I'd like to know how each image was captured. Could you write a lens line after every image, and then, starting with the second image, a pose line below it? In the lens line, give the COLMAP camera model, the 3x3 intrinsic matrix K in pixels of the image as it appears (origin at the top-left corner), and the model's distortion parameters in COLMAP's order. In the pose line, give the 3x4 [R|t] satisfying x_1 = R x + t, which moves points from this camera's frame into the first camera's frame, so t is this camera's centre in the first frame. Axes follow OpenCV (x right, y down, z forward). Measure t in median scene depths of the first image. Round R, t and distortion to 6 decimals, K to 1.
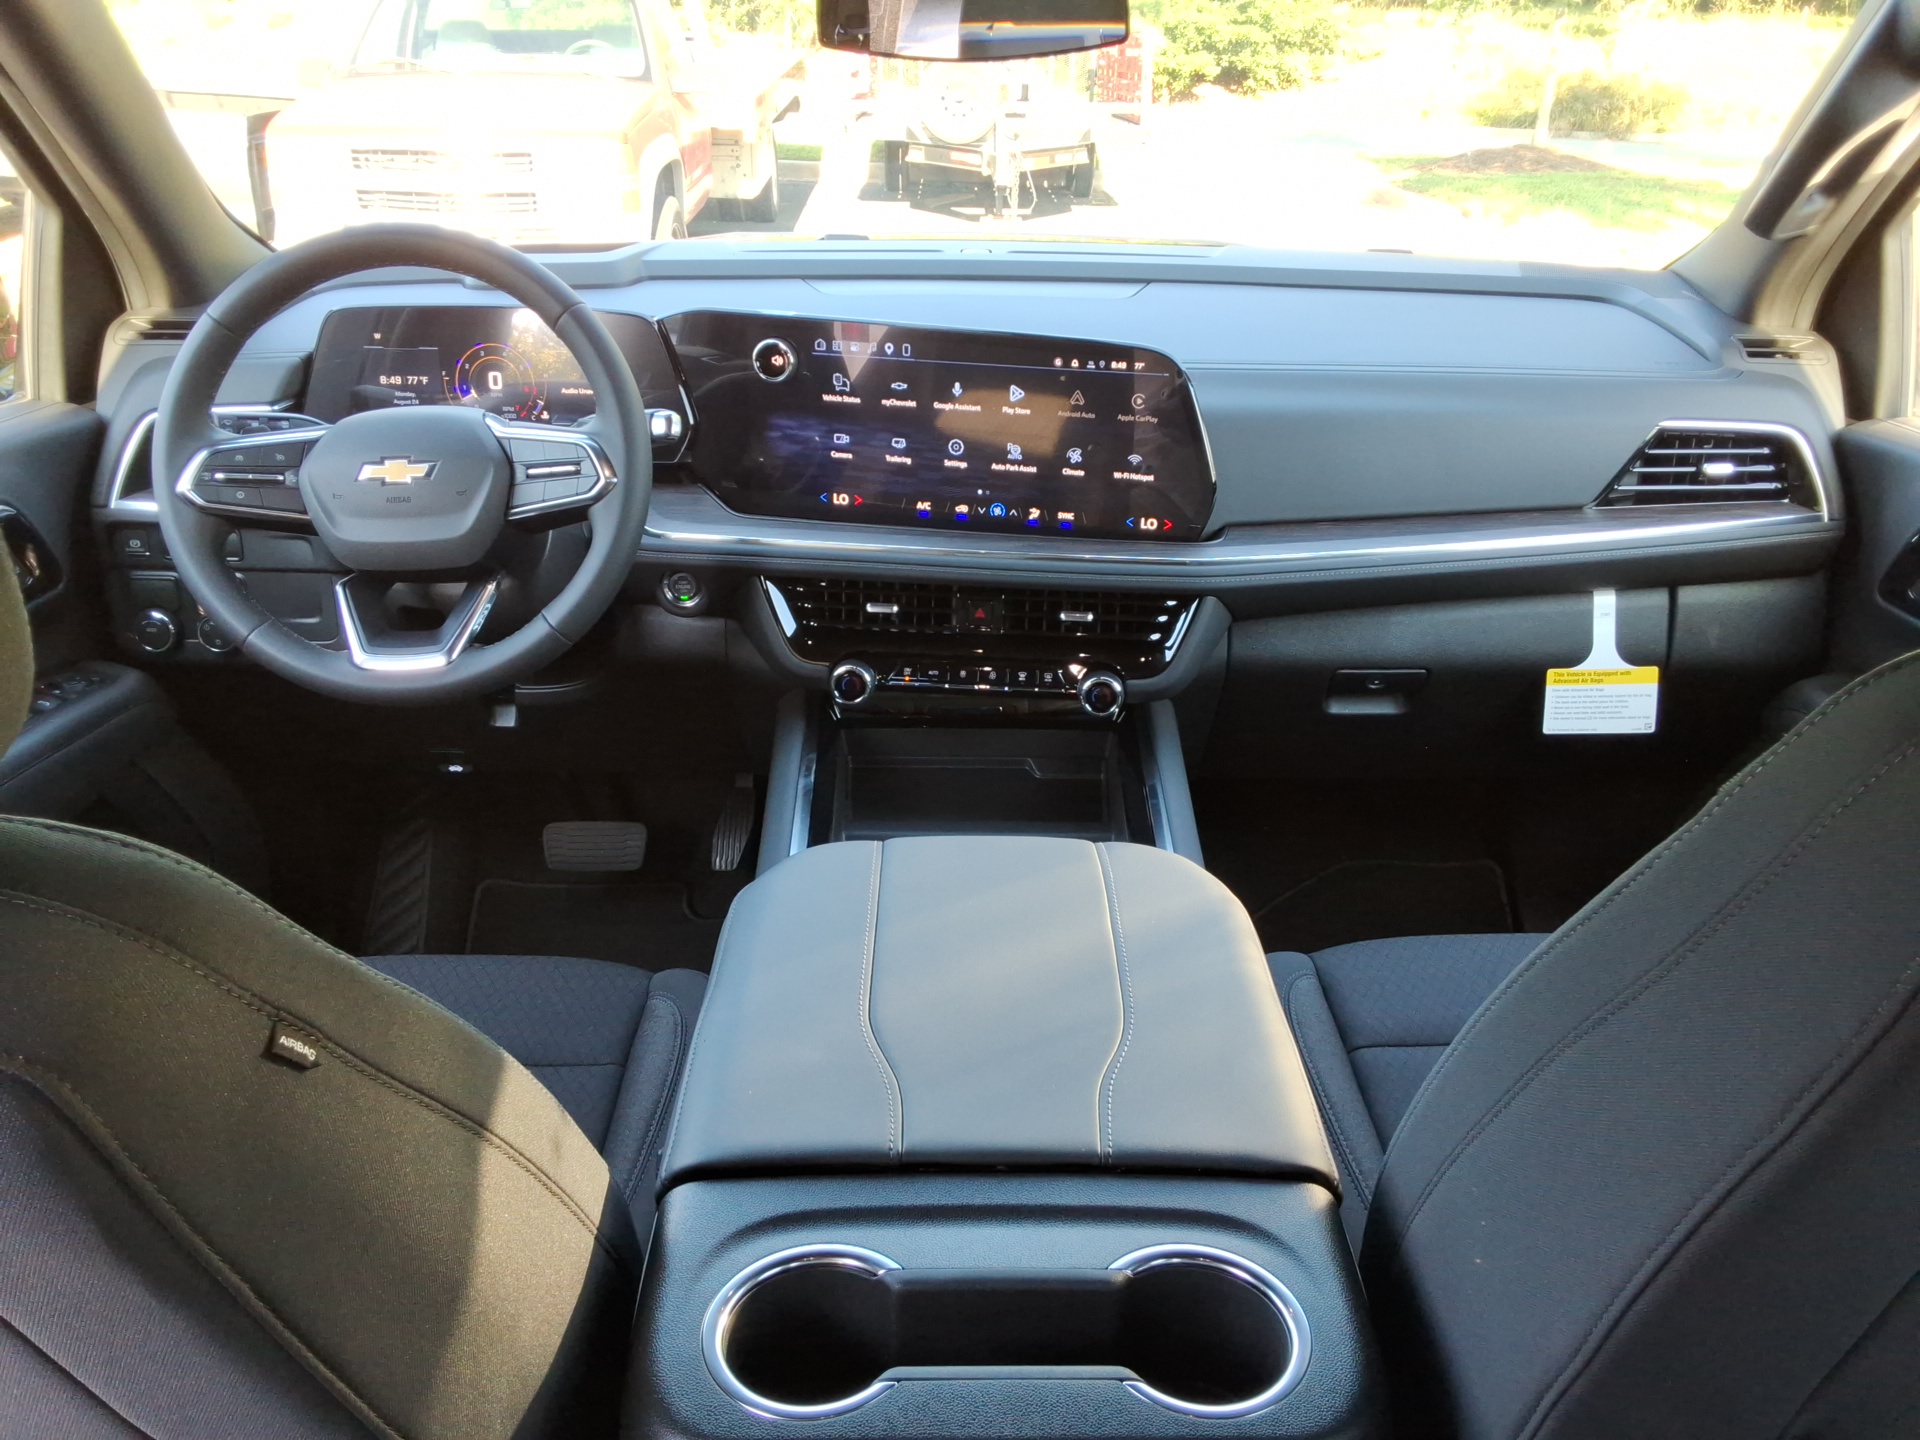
lens RADIAL K [[1548.8, 0, 968.8], [0, 1548.8, 705.6], [0, 0, 1]] dist [0.094704, -0.153247]
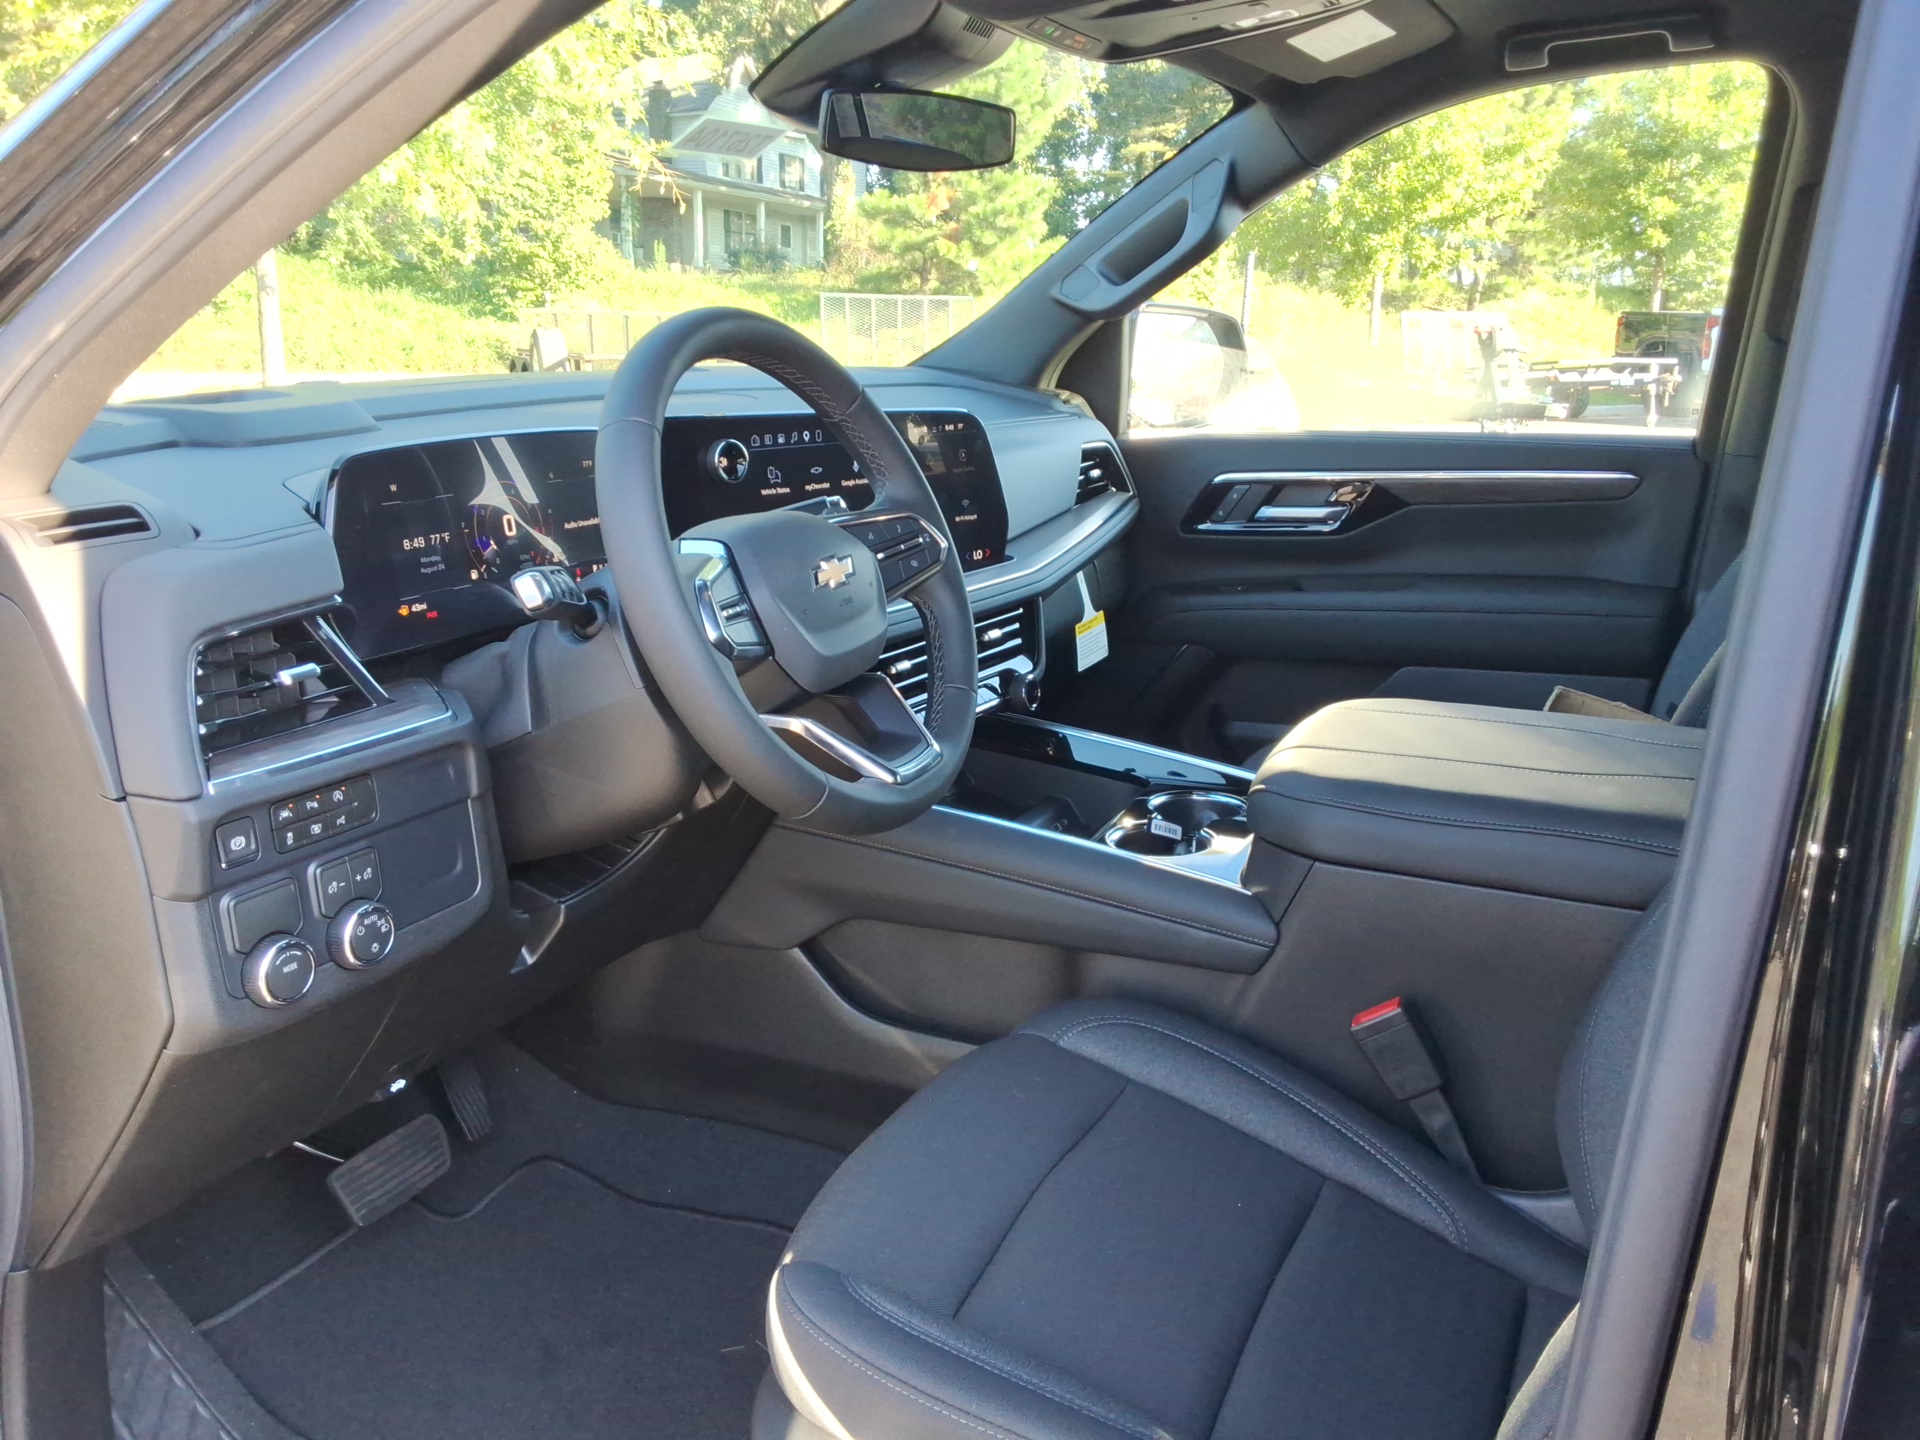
lens RADIAL K [[1548.8, 0, 941.8], [0, 1548.8, 705.9], [0, 0, 1]] dist [0.094704, -0.153247]
pose [[0.453053, -0.235319, 0.859865, -0.931600], [0.356462, 0.931889, 0.067213, -0.096890], [-0.817115, 0.276059, 0.506077, 0.442857]]
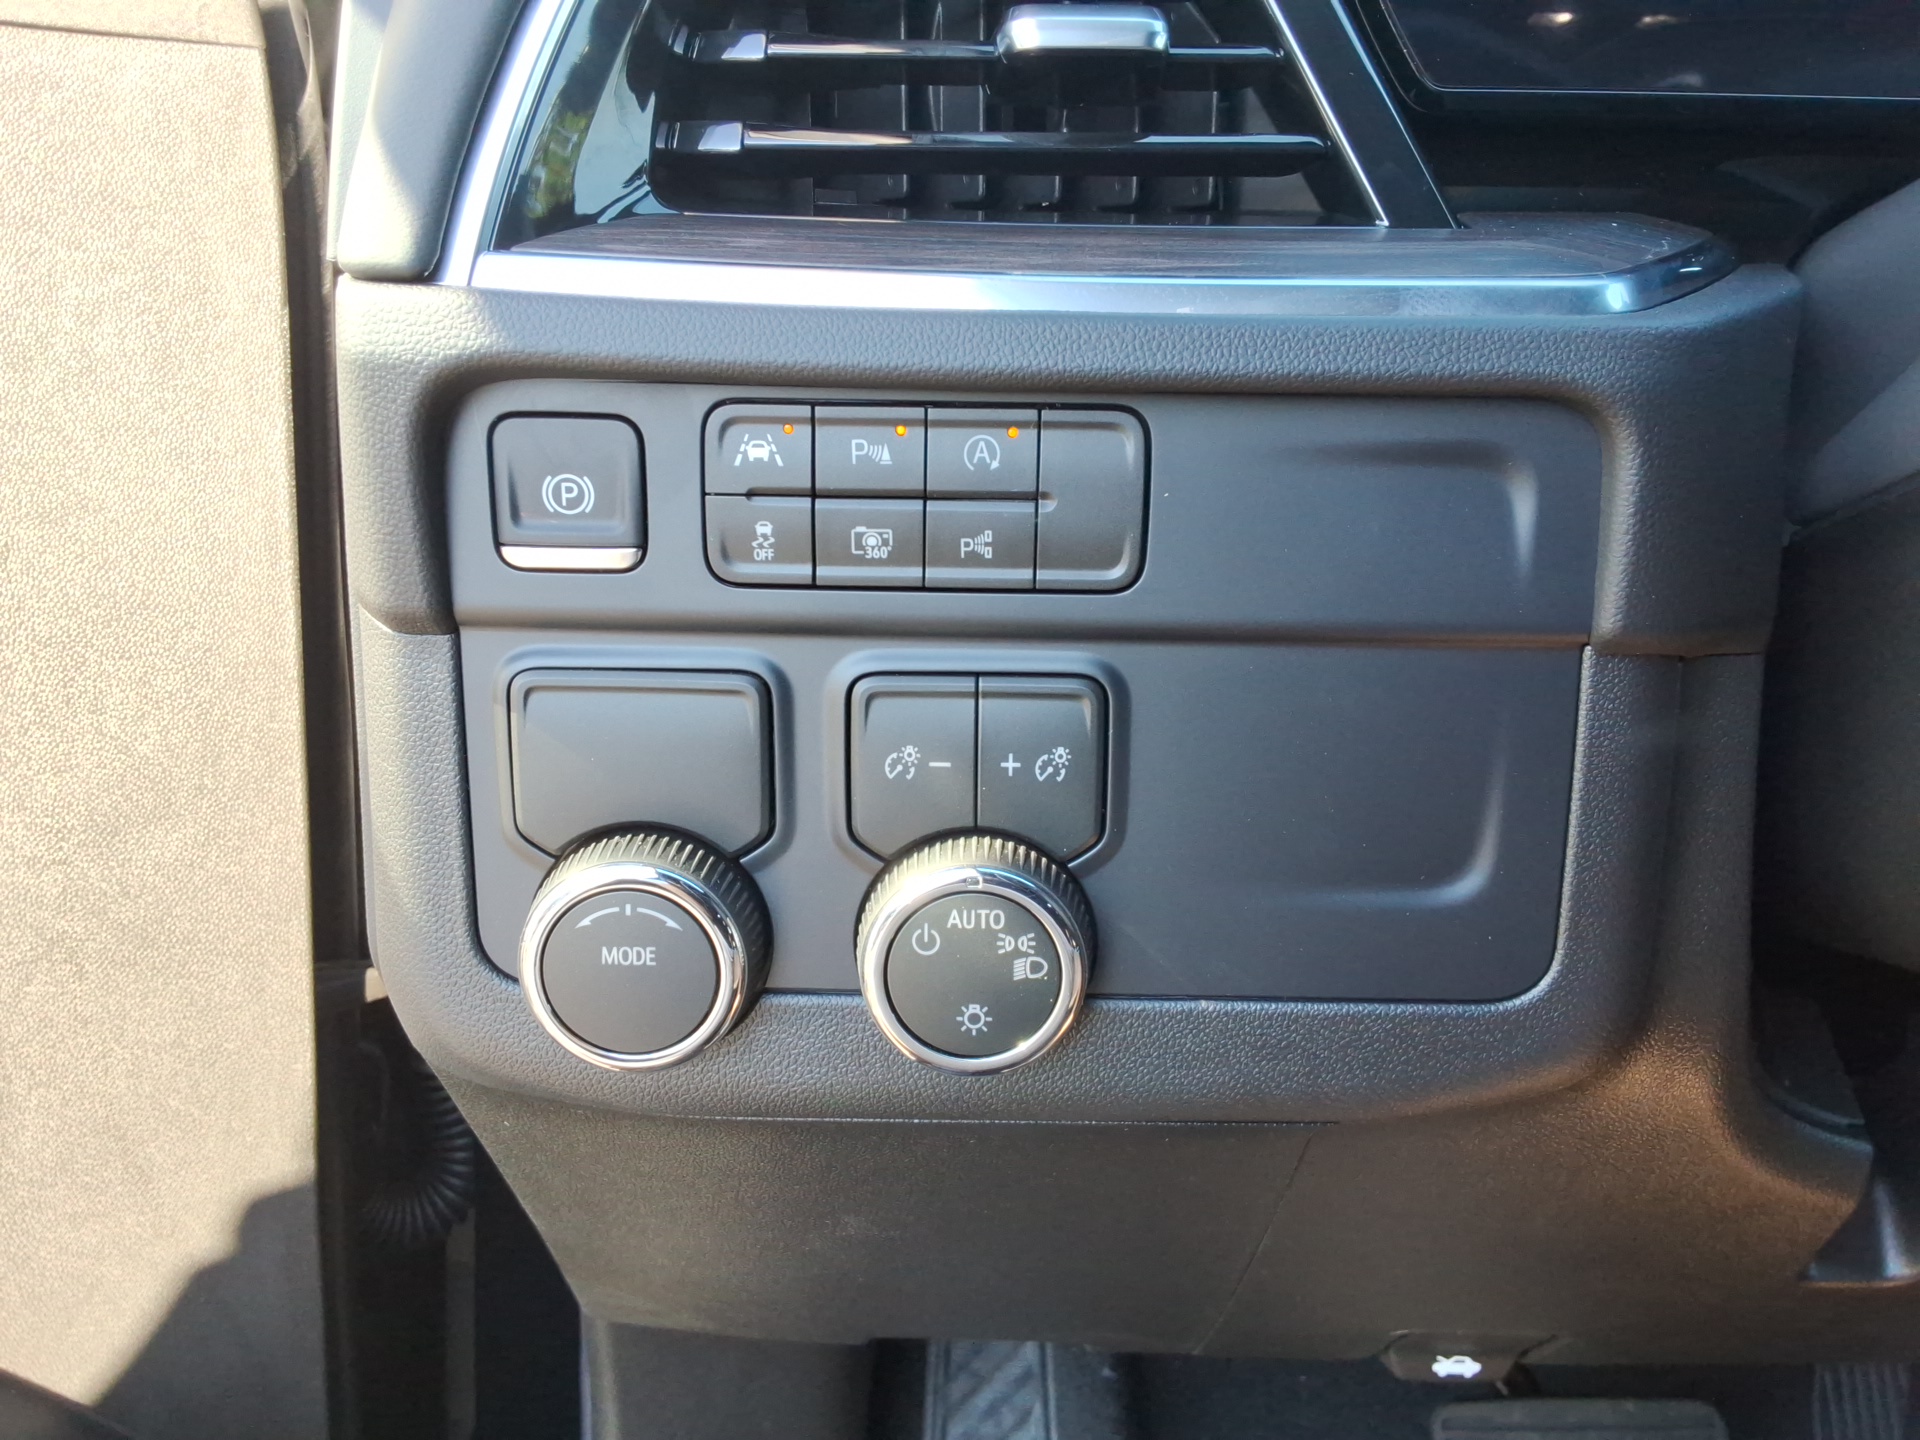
lens RADIAL K [[1548.8, 0, 958.9], [0, 1548.8, 715.5], [0, 0, 1]] dist [0.094704, -0.153247]
pose [[0.999894, -0.002708, -0.014285, -0.484343], [0.001414, 0.995960, -0.089790, -0.061119], [0.014471, 0.089760, 0.995858, 0.823030]]
